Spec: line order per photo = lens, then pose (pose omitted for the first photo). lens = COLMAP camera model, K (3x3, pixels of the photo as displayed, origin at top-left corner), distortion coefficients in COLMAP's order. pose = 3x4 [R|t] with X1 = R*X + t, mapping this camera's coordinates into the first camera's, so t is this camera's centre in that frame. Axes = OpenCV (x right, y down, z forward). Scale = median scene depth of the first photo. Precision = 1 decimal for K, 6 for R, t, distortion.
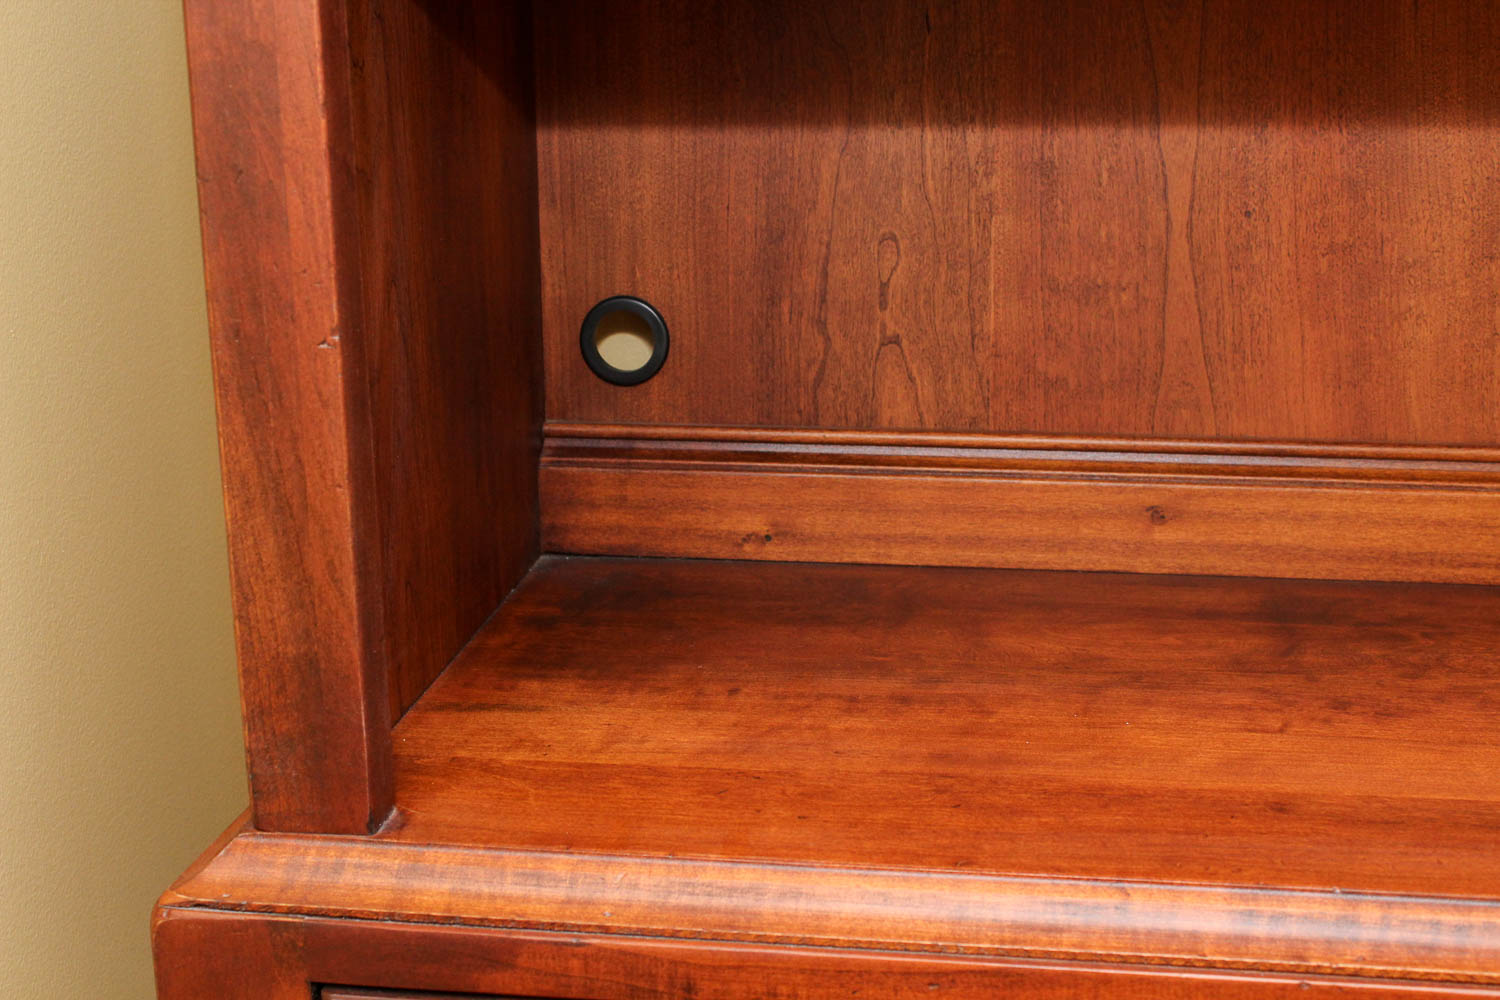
lens RADIAL K [[2197.0, 0, 750.3], [0, 2197.0, 496.2], [0, 0, 1]] dist [-0.046168, 0.000000]
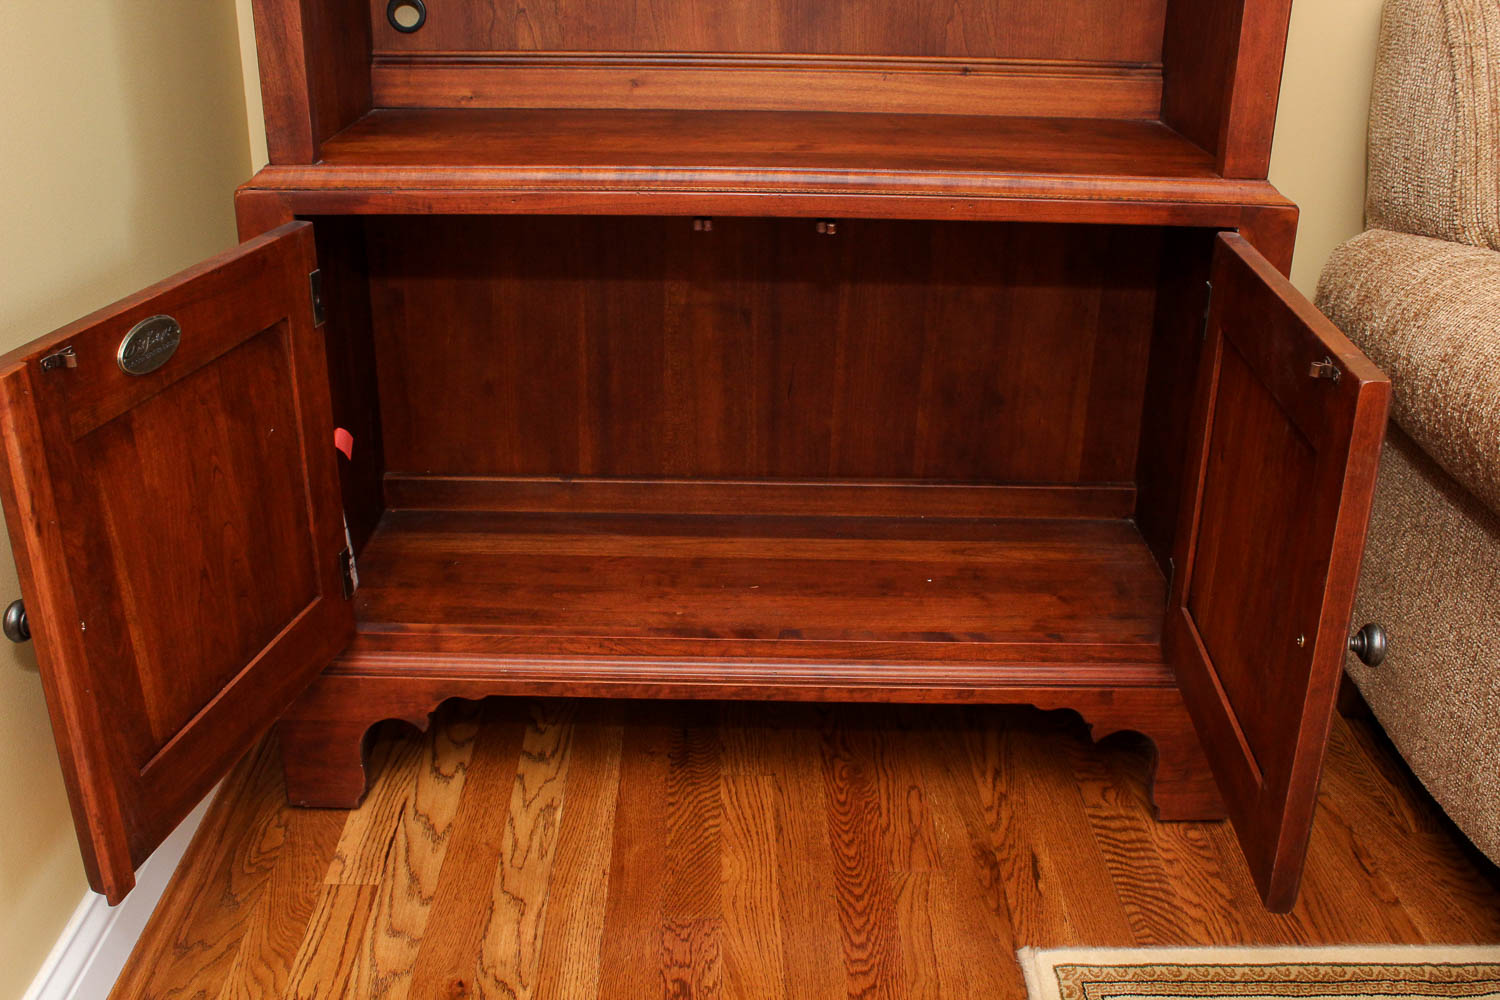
lens RADIAL K [[1524.2, 0, 744.4], [0, 1524.2, 500.2], [0, 0, 1]] dist [-0.107253, 0.000000]
pose [[0.990113, -0.036550, 0.135427, 0.064531], [0.014303, 0.986731, 0.161733, 0.191203], [-0.139542, -0.158197, 0.977498, -0.693152]]
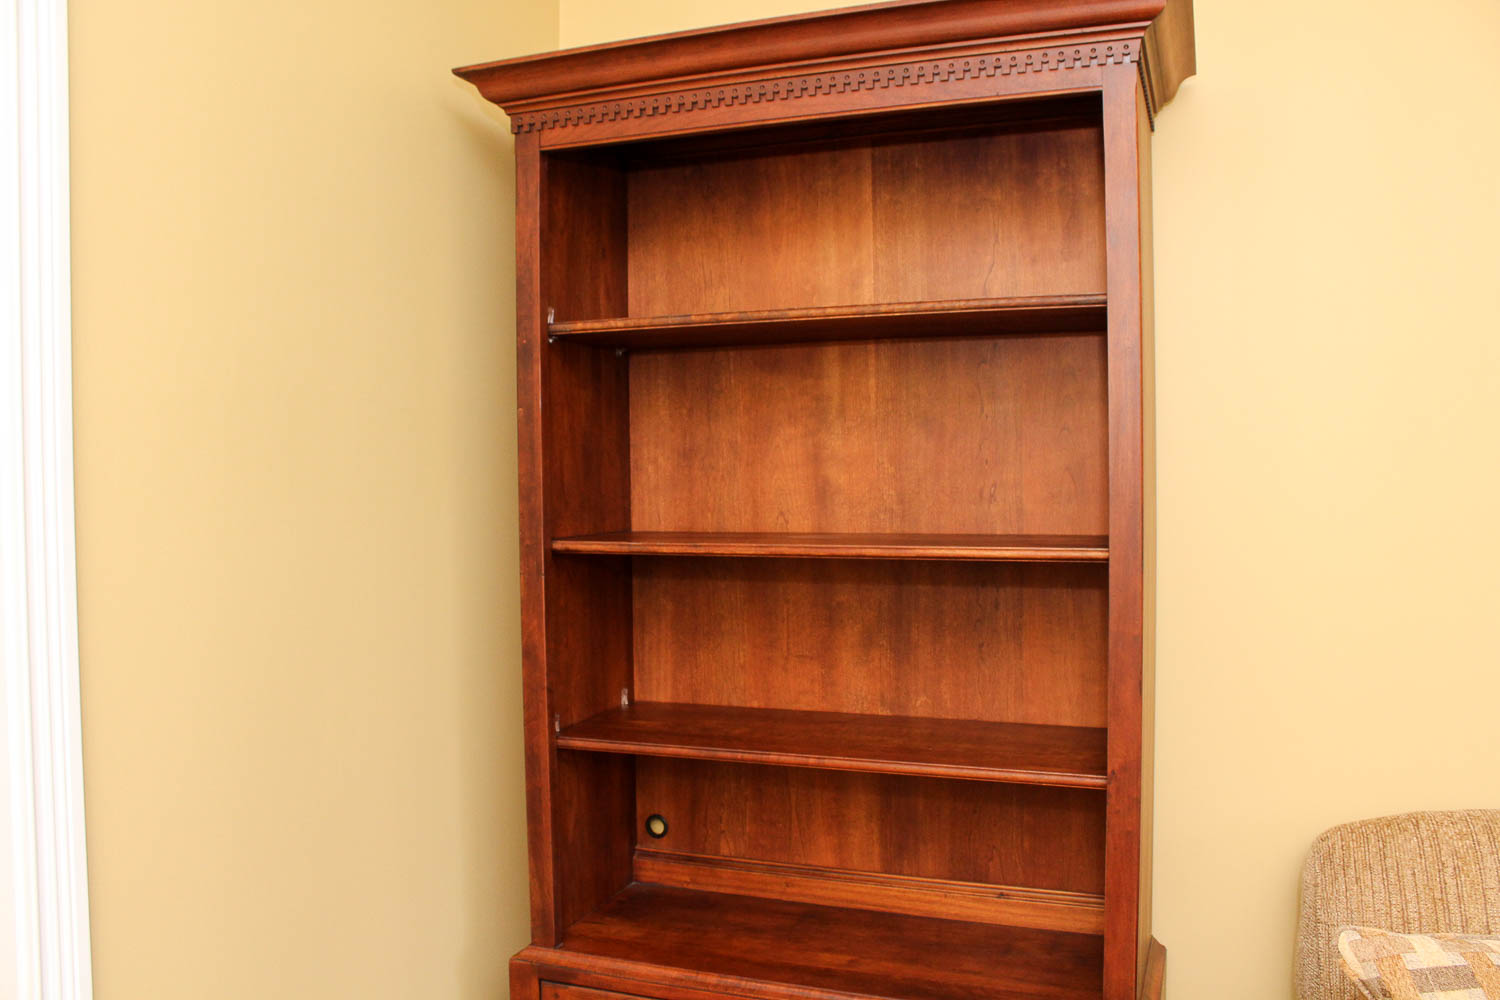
lens RADIAL K [[1263.0, 0, 744.4], [0, 1263.0, 503.0], [0, 0, 1]] dist [-0.103617, -0.001445]
pose [[0.981715, 0.016886, -0.189604, 0.506060], [-0.059672, 0.973152, -0.222294, -0.146033], [0.180760, 0.229543, 0.956366, -1.199332]]
